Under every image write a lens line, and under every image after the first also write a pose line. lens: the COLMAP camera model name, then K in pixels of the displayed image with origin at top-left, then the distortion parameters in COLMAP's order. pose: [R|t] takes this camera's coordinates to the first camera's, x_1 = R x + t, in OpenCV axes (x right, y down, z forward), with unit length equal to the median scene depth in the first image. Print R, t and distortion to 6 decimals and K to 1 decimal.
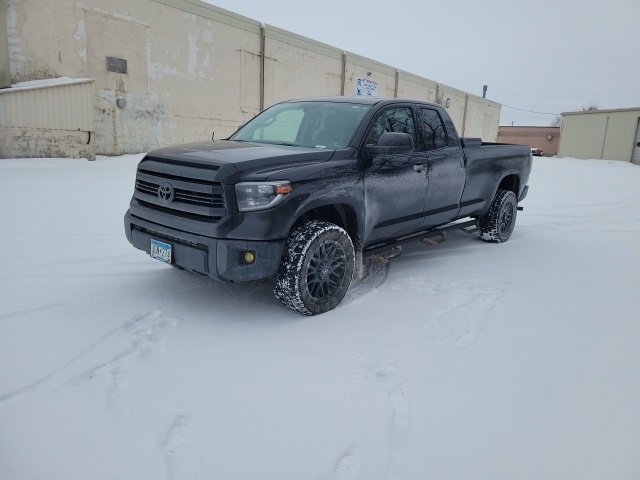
lens RADIAL K [[475.3, 0, 328.9], [0, 475.3, 237.6], [0, 0, 1]] dist [0.058737, -0.042617]
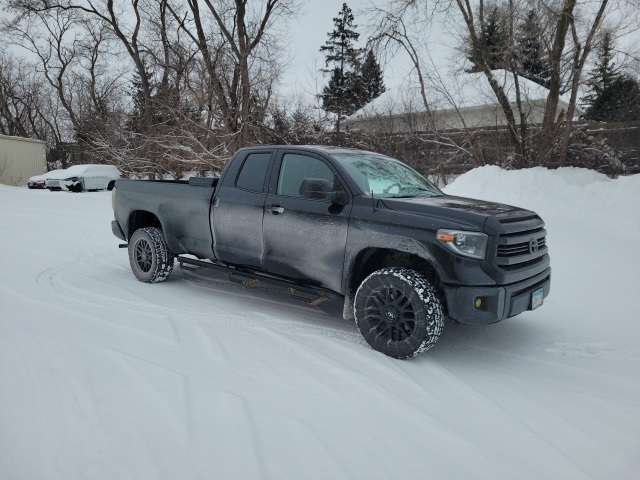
lens RADIAL K [[478.0, 0, 317.6], [0, 478.0, 228.2], [0, 0, 1]] dist [0.044329, -0.004853]
pose [[0.014391, -0.152519, 0.988196, -0.428339], [0.199988, 0.968768, 0.146608, -0.117976], [-0.979693, 0.195517, 0.044444, 0.422279]]
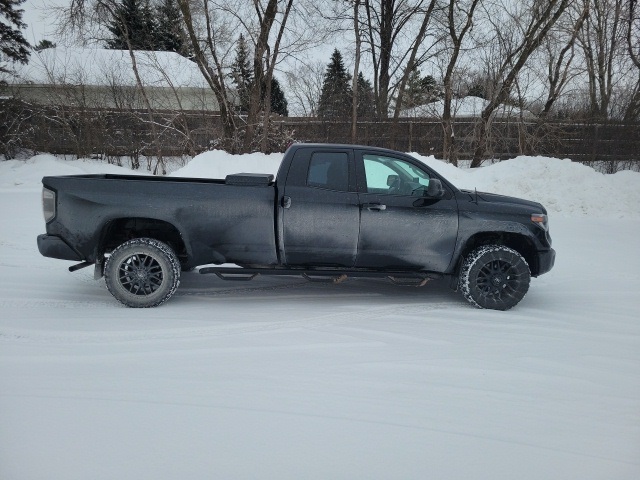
lens RADIAL K [[476.2, 0, 314.7], [0, 476.2, 239.5], [0, 0, 1]] dist [0.054576, -0.035936]
pose [[-0.683028, -0.176912, 0.708643, -0.307333], [0.104151, 0.936717, 0.334237, -0.201072], [-0.722928, 0.302100, -0.621378, 0.776851]]
